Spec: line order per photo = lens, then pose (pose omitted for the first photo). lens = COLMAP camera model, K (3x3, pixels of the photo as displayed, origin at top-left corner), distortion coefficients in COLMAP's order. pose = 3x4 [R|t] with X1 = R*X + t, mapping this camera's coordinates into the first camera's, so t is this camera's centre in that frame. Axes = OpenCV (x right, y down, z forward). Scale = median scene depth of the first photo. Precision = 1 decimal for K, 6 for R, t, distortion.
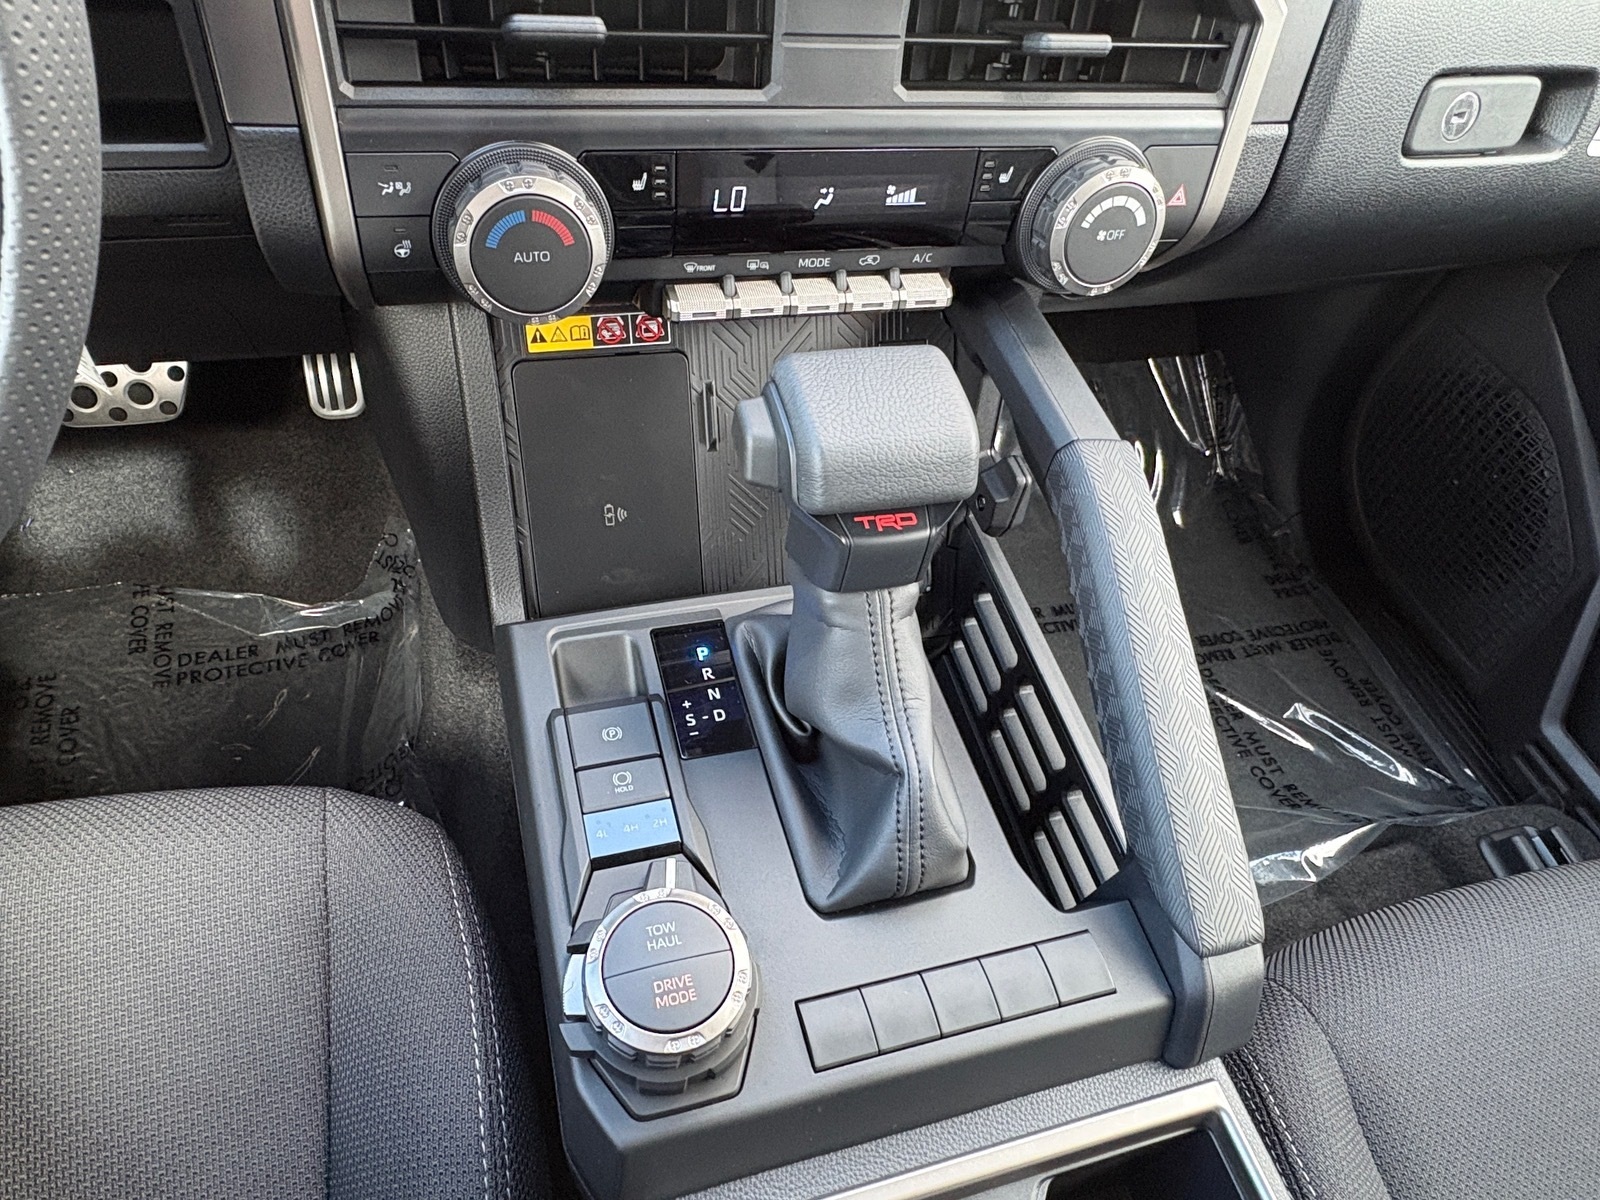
lens RADIAL K [[1007.2, 0, 765.5], [0, 1007.2, 608.0], [0, 0, 1]] dist [-0.001357, -0.000524]
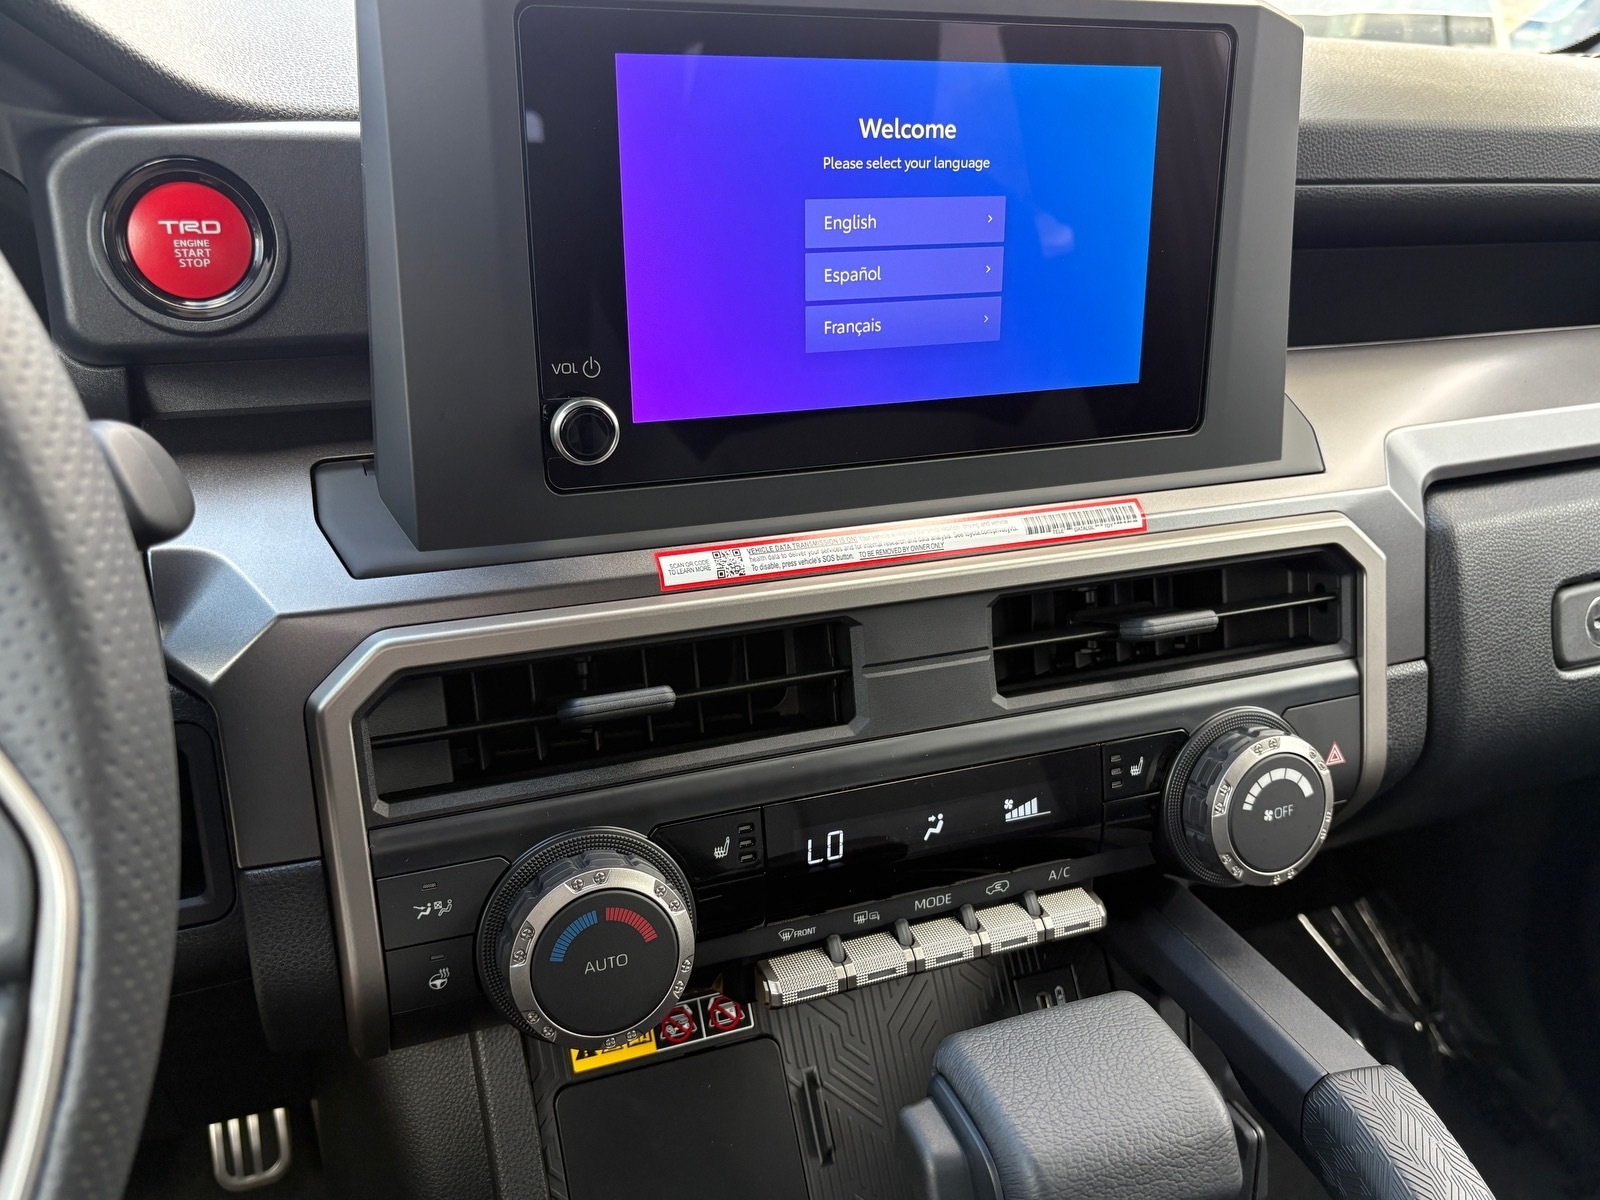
lens RADIAL K [[1321.6, 0, 801.4], [0, 1321.6, 610.5], [0, 0, 1]] dist [0.006268, -0.012940]
pose [[0.986983, -0.145736, 0.068005, -0.094914], [0.160380, 0.860588, -0.483391, -0.051951], [0.011923, 0.488006, 0.872759, -0.034446]]
